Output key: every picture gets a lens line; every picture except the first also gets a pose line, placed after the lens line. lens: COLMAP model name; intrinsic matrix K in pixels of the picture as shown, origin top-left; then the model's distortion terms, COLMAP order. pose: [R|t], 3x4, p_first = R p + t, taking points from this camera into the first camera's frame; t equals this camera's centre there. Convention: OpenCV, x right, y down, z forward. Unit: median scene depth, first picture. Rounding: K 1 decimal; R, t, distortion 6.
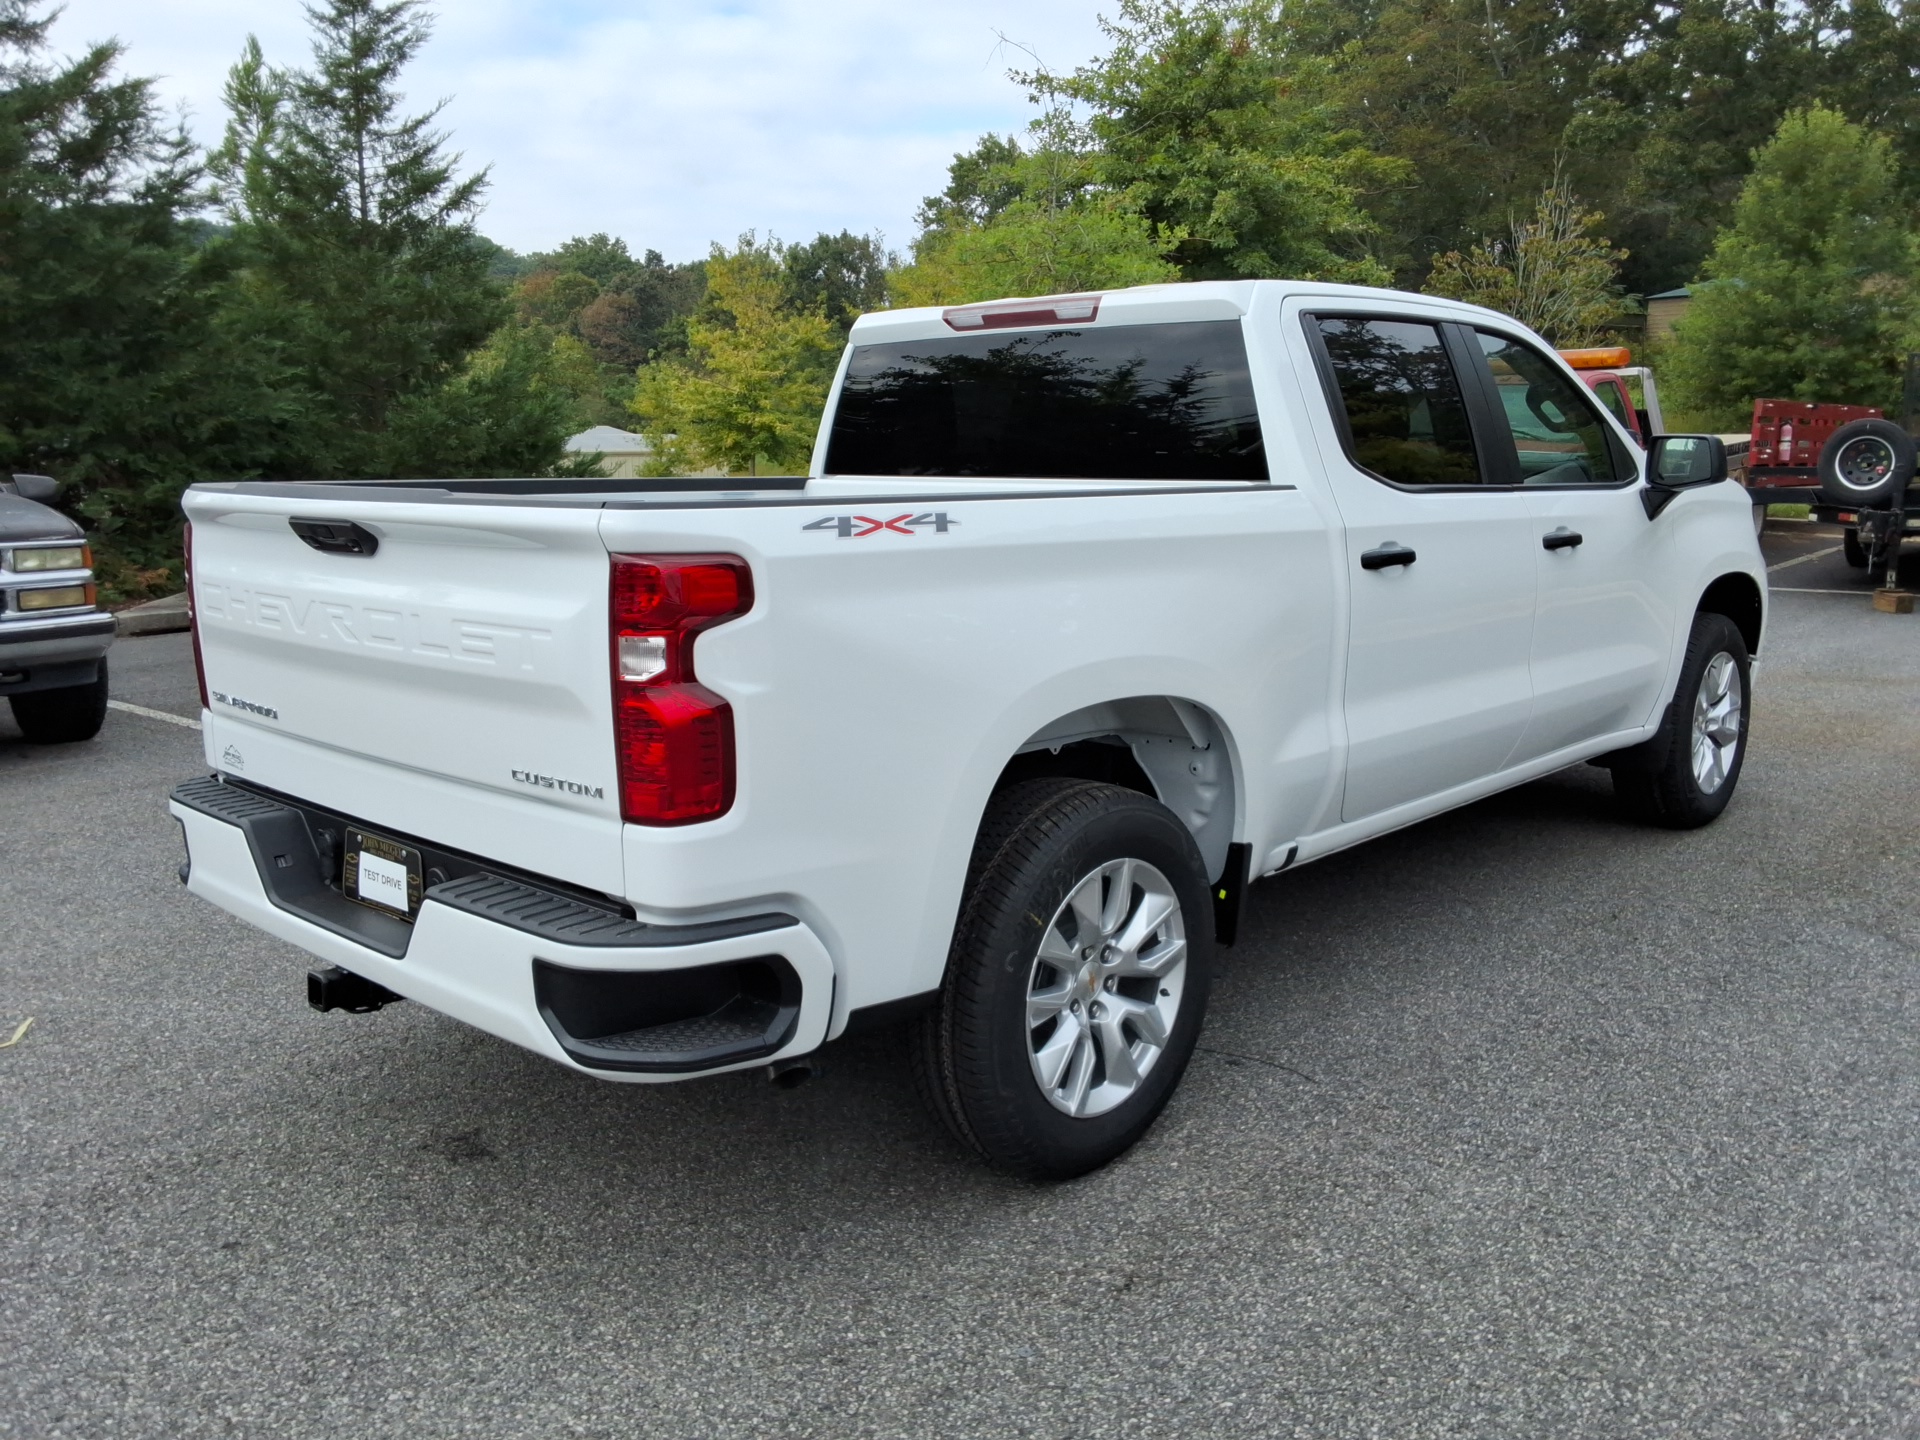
lens RADIAL K [[1551.1, 0, 959.7], [0, 1551.1, 704.9], [0, 0, 1]] dist [0.104859, -0.171289]
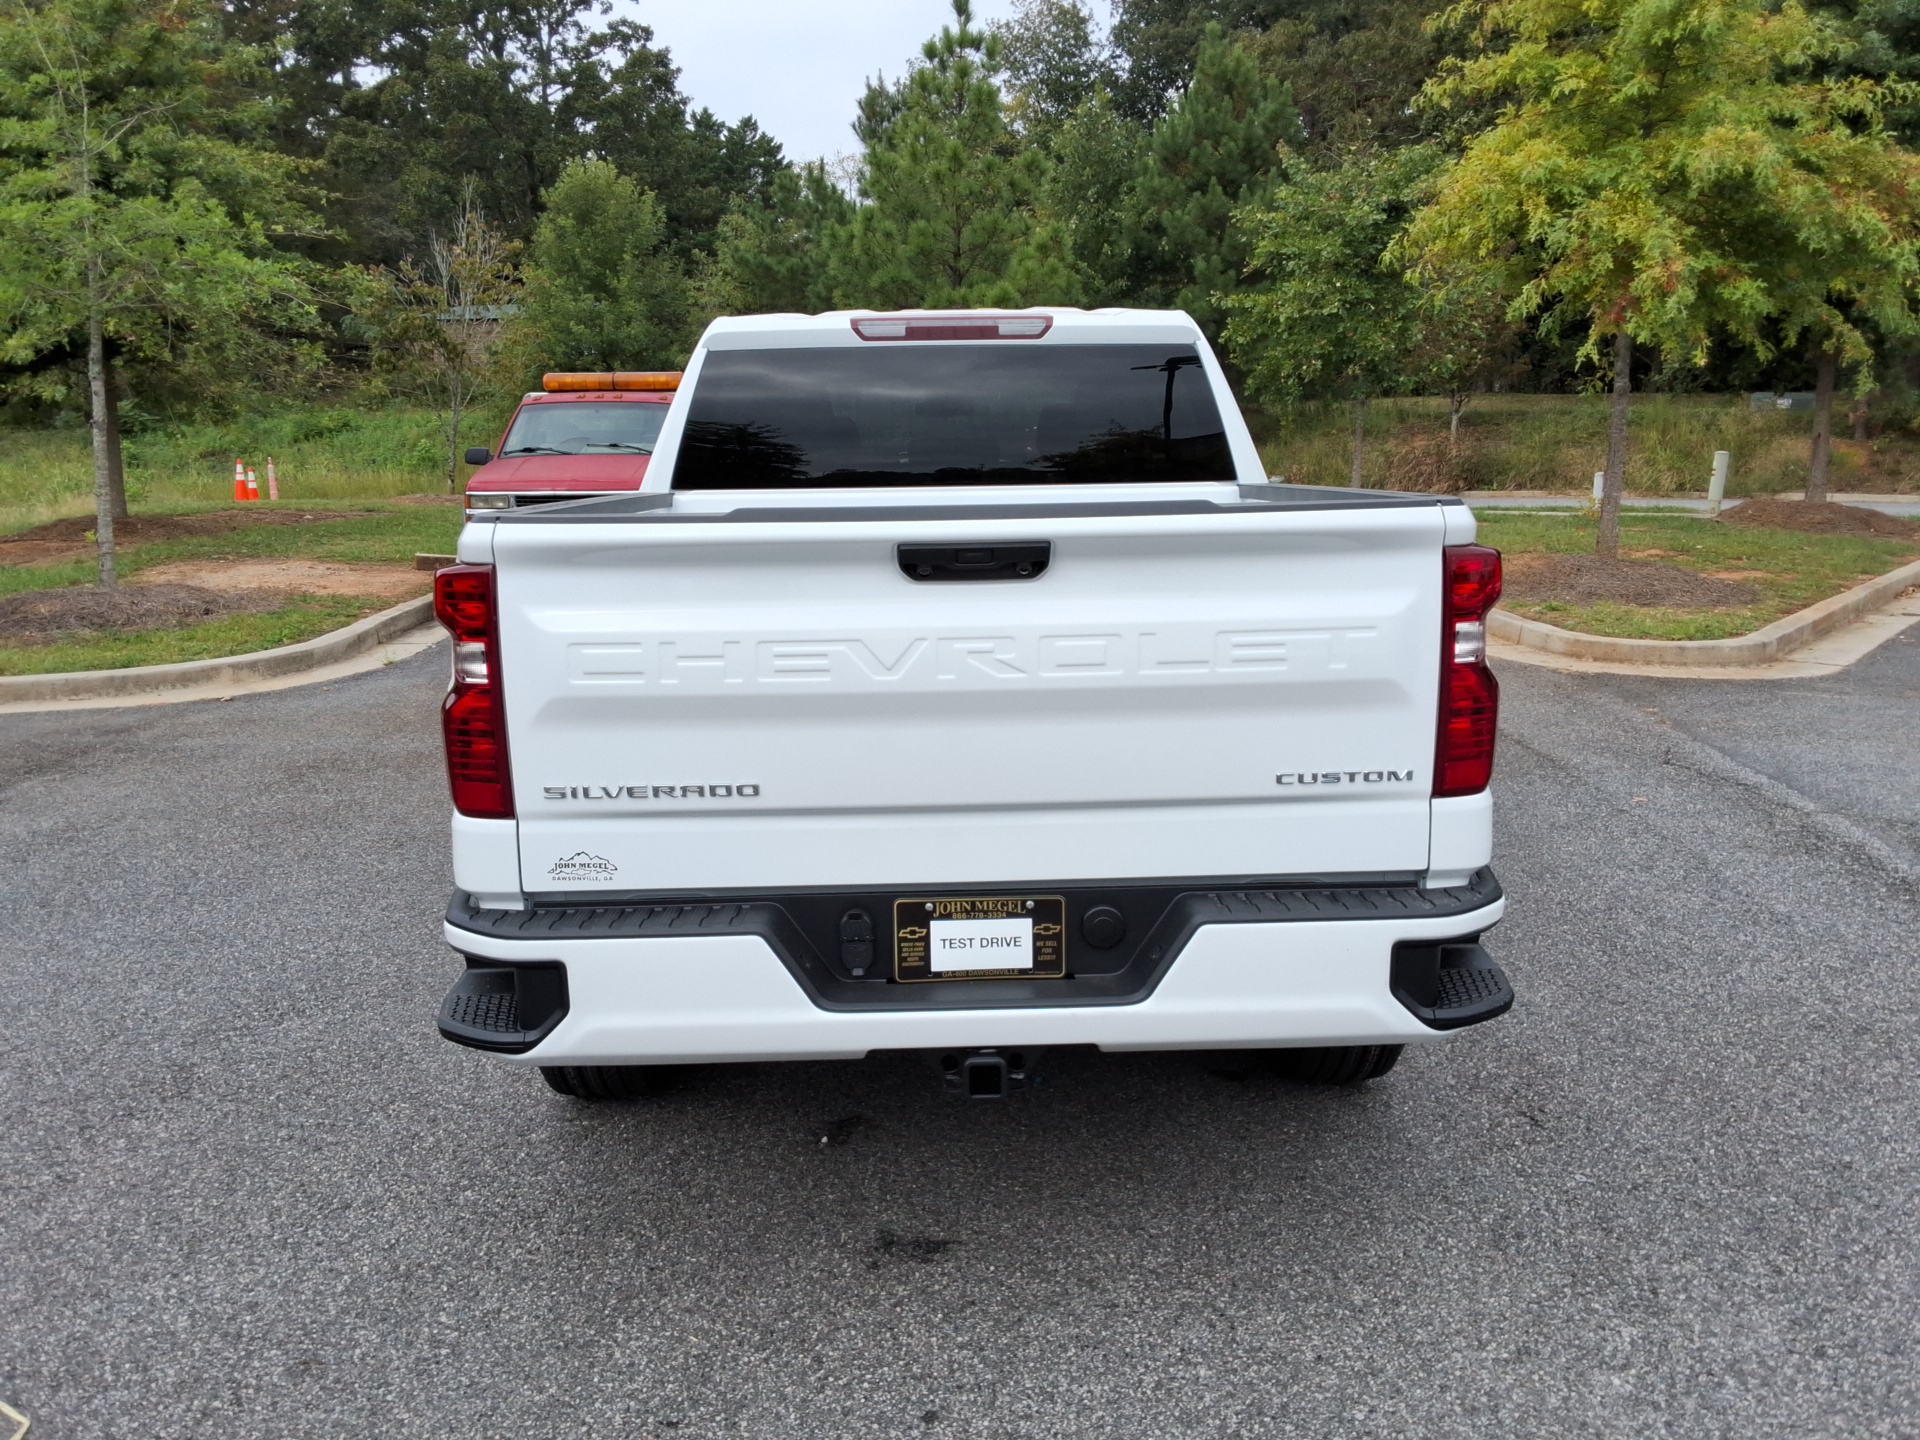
lens RADIAL K [[1551.1, 0, 969.3], [0, 1551.1, 707.1], [0, 0, 1]] dist [0.104859, -0.171289]
pose [[0.713376, -0.120561, 0.690334, -0.820611], [0.127352, 0.990990, 0.041465, -0.050247], [-0.689113, 0.058335, 0.722302, 0.306411]]
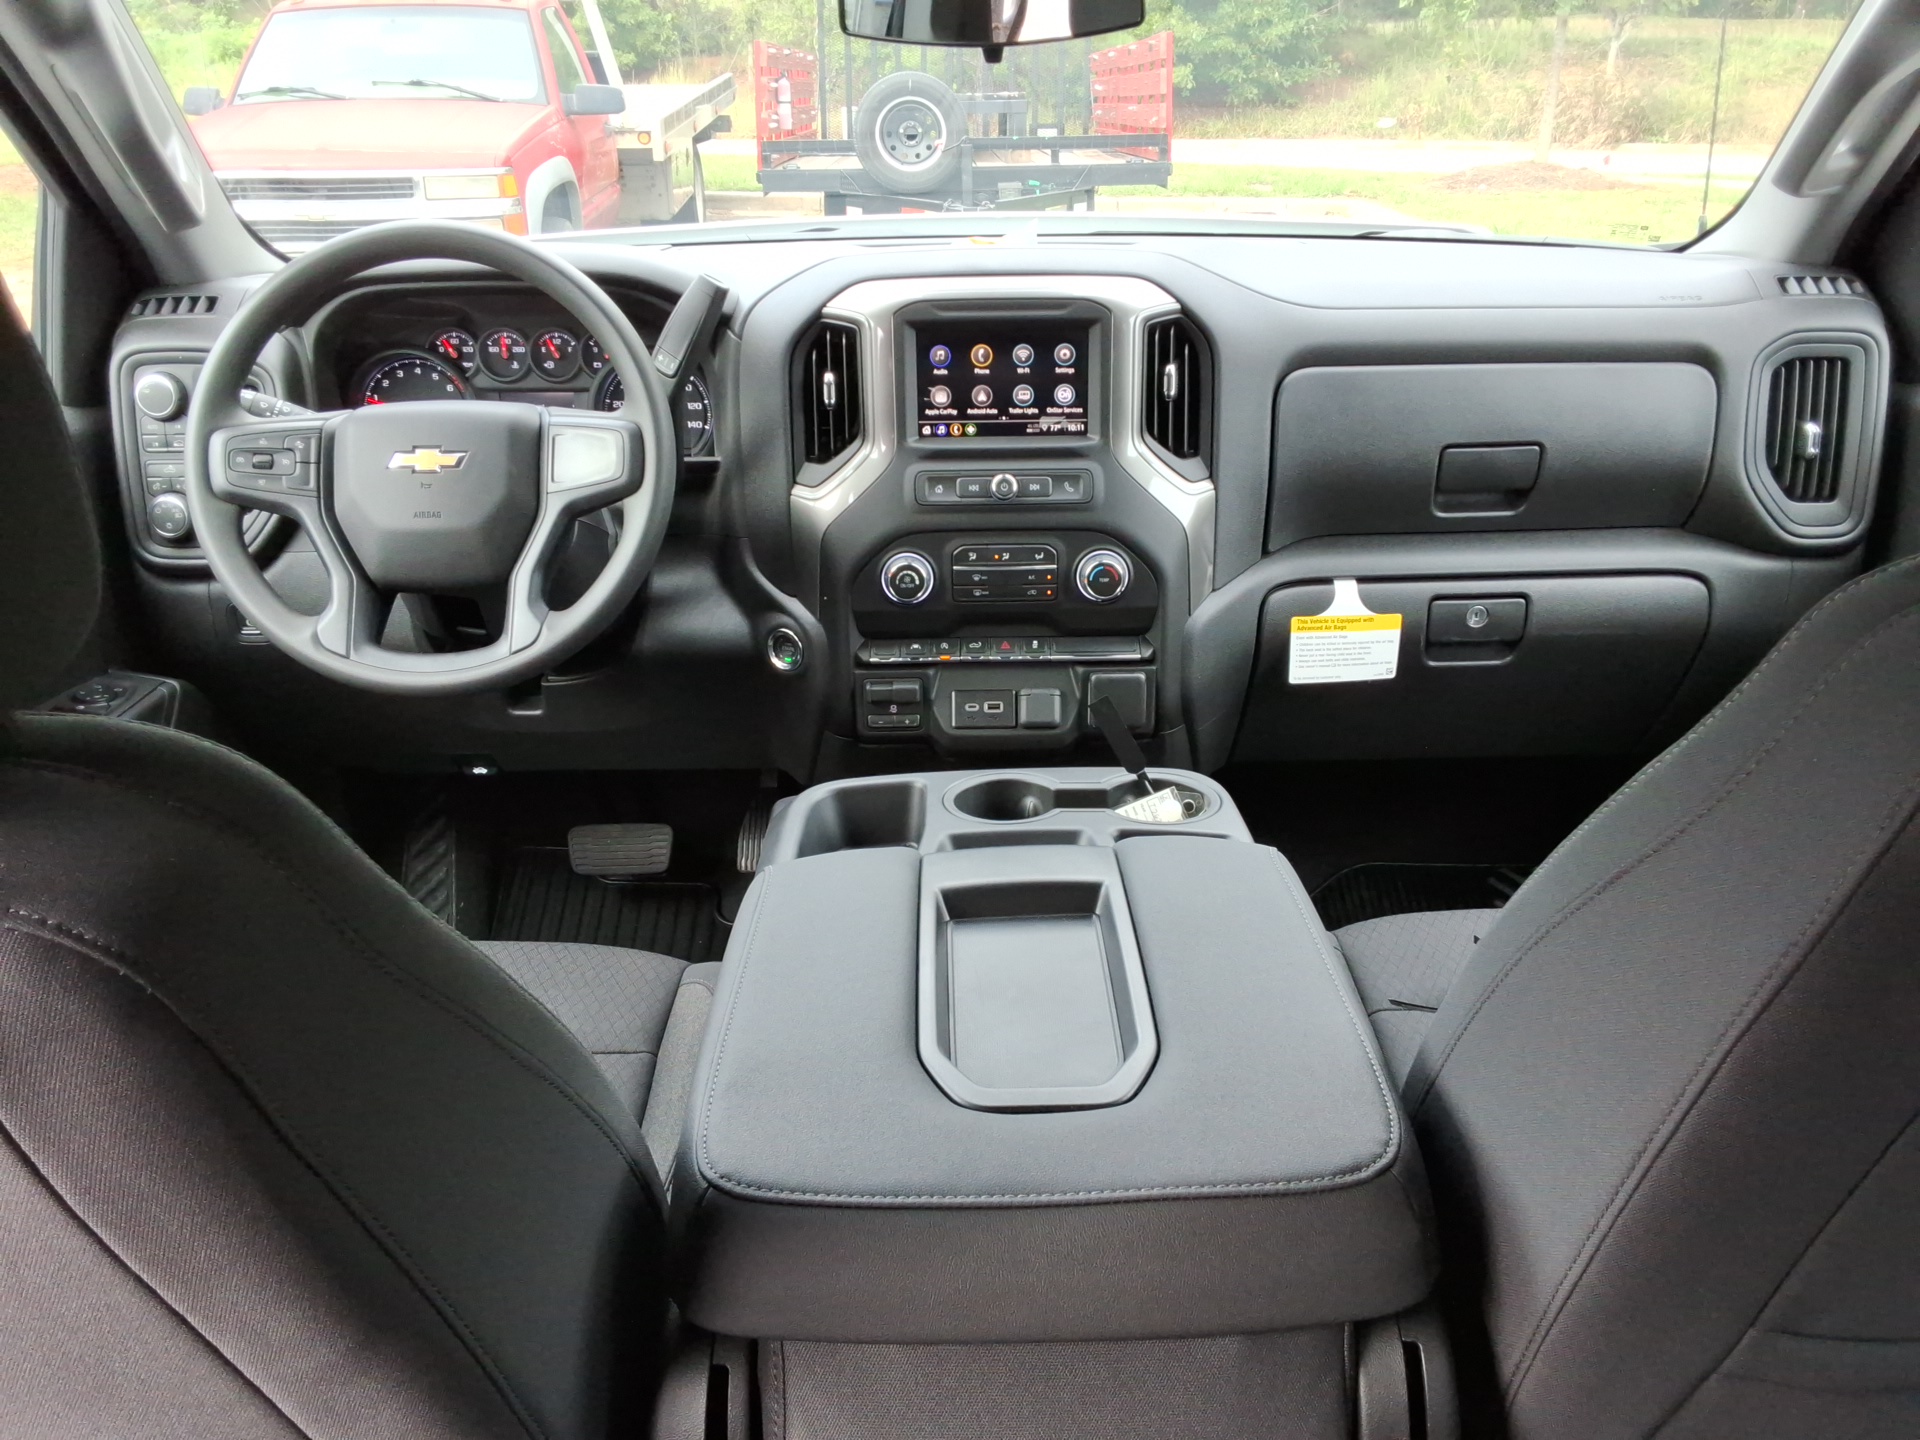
lens RADIAL K [[1551.1, 0, 995.7], [0, 1551.1, 710.3], [0, 0, 1]] dist [0.104859, -0.171289]
pose [[0.719874, -0.258782, 0.644060, 0.145744], [0.113510, 0.959300, 0.258573, -0.256152], [-0.684760, -0.113033, 0.719949, 1.291446]]
